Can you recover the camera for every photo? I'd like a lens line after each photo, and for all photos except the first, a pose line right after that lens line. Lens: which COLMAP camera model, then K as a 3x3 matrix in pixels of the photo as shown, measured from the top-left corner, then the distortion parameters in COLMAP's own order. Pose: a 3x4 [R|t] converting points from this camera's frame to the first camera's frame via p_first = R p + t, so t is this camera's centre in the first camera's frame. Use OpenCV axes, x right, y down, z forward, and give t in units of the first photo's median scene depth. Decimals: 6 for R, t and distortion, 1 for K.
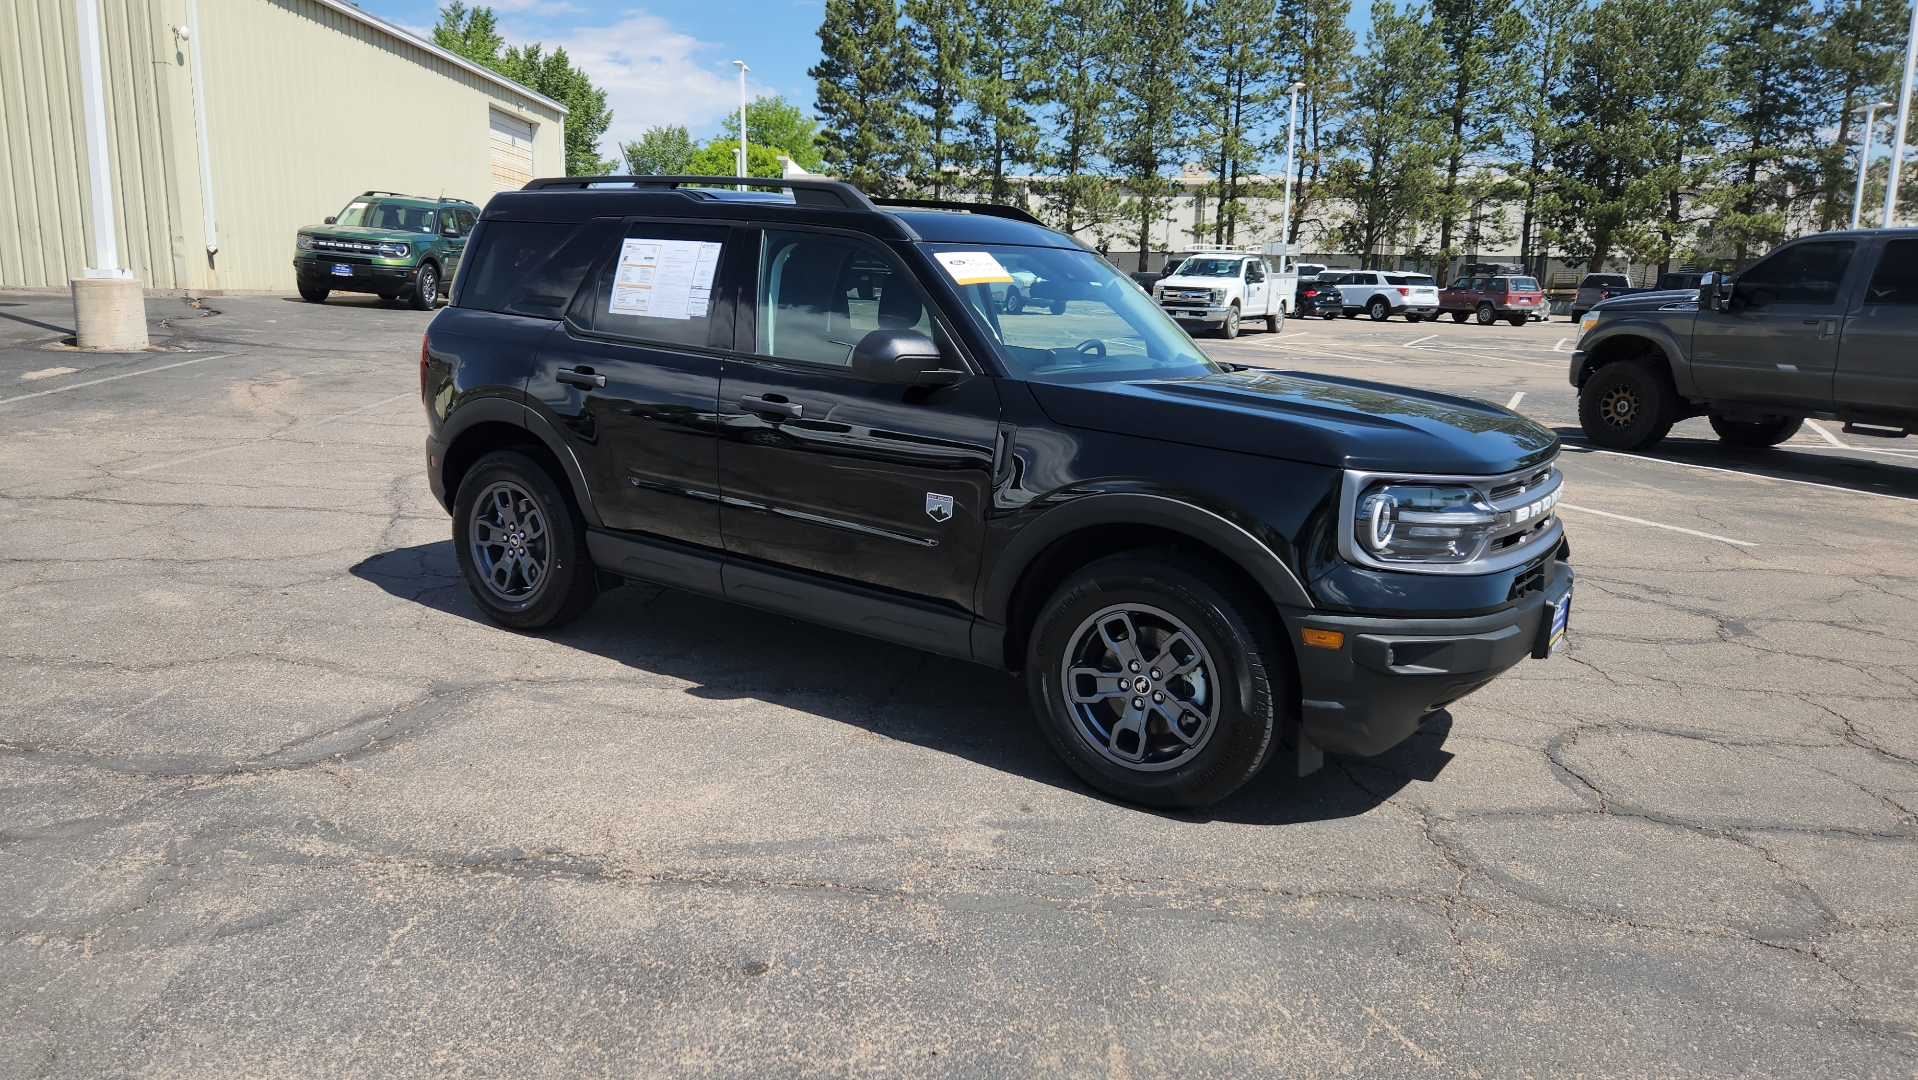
lens RADIAL K [[1286.8, 0, 917.6], [0, 1286.8, 535.3], [0, 0, 1]] dist [0.067221, -0.052407]
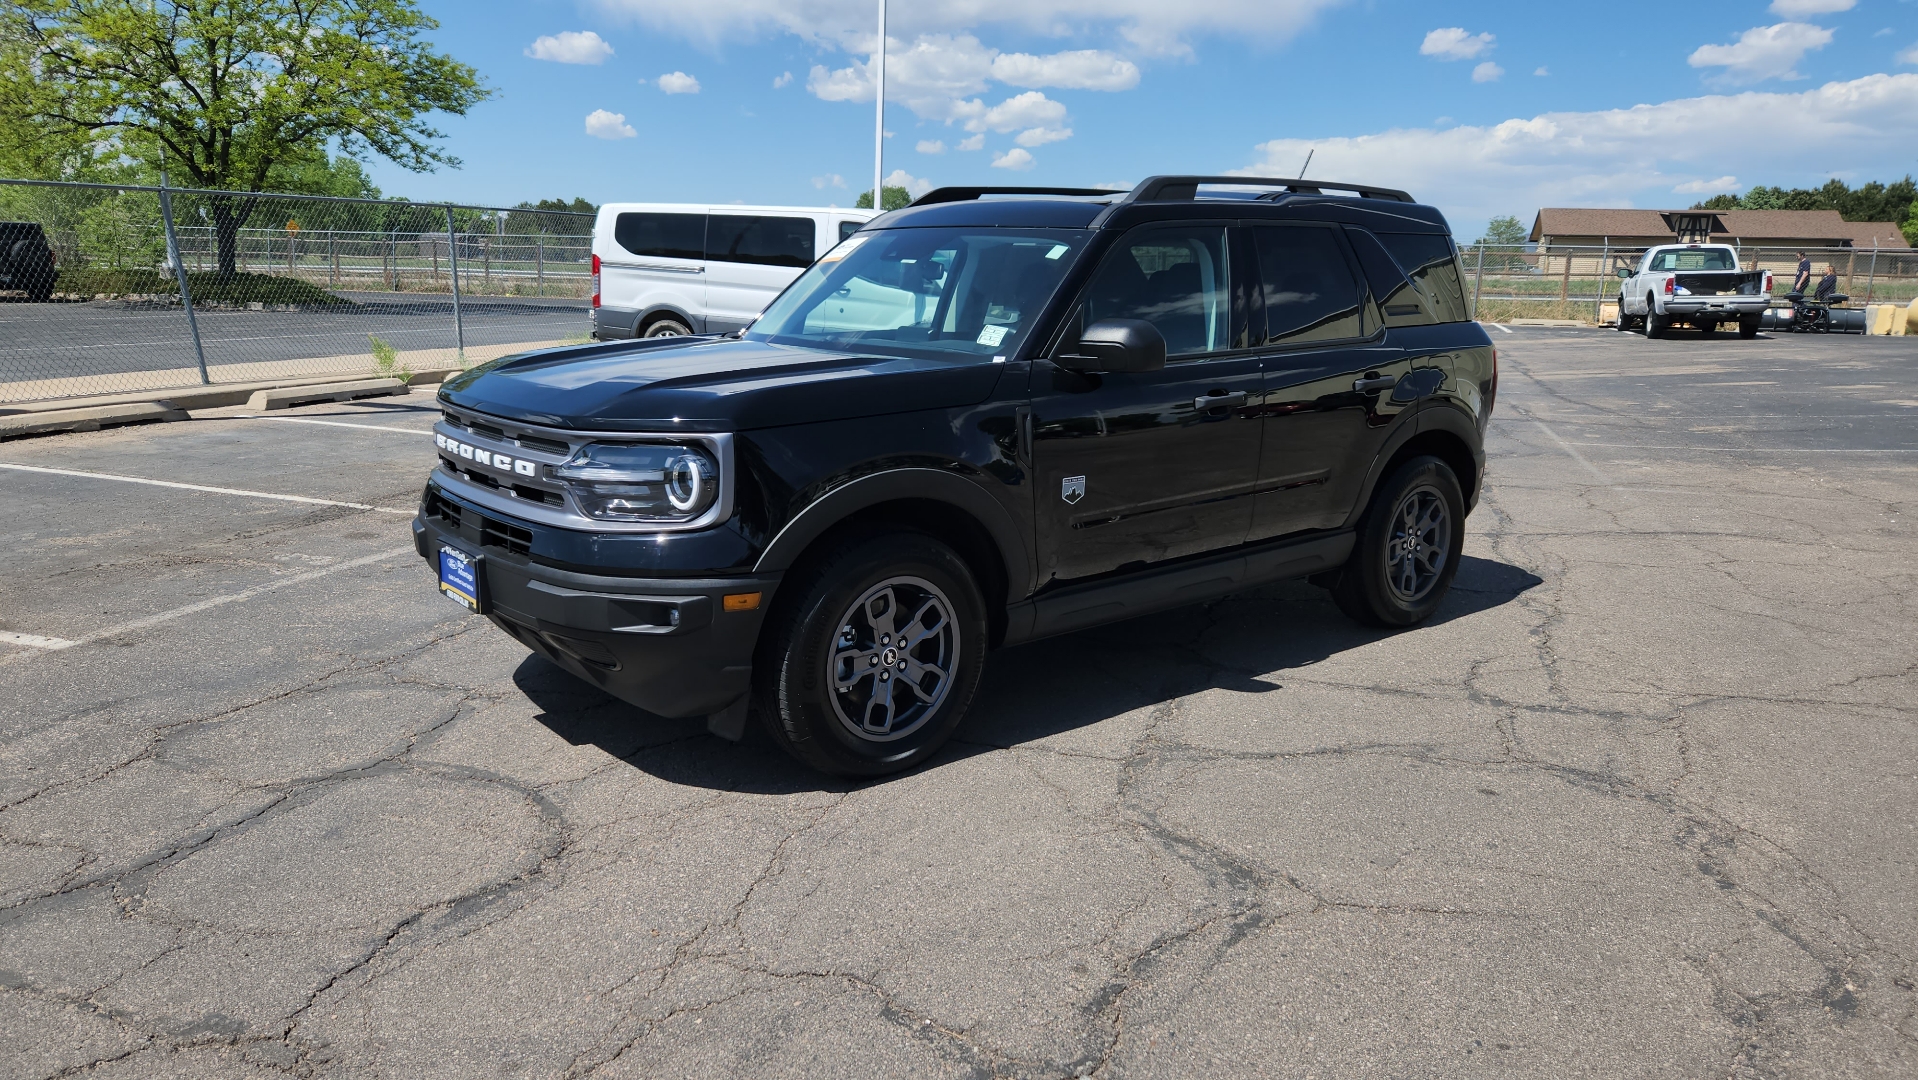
lens RADIAL K [[1287.1, 0, 916.9], [0, 1287.1, 558.6], [0, 0, 1]] dist [0.066875, -0.051664]
pose [[-0.286269, 0.166300, -0.943607, 0.926744], [-0.220547, 0.946942, 0.233797, -0.178291], [0.932421, 0.275038, -0.234403, 1.093083]]
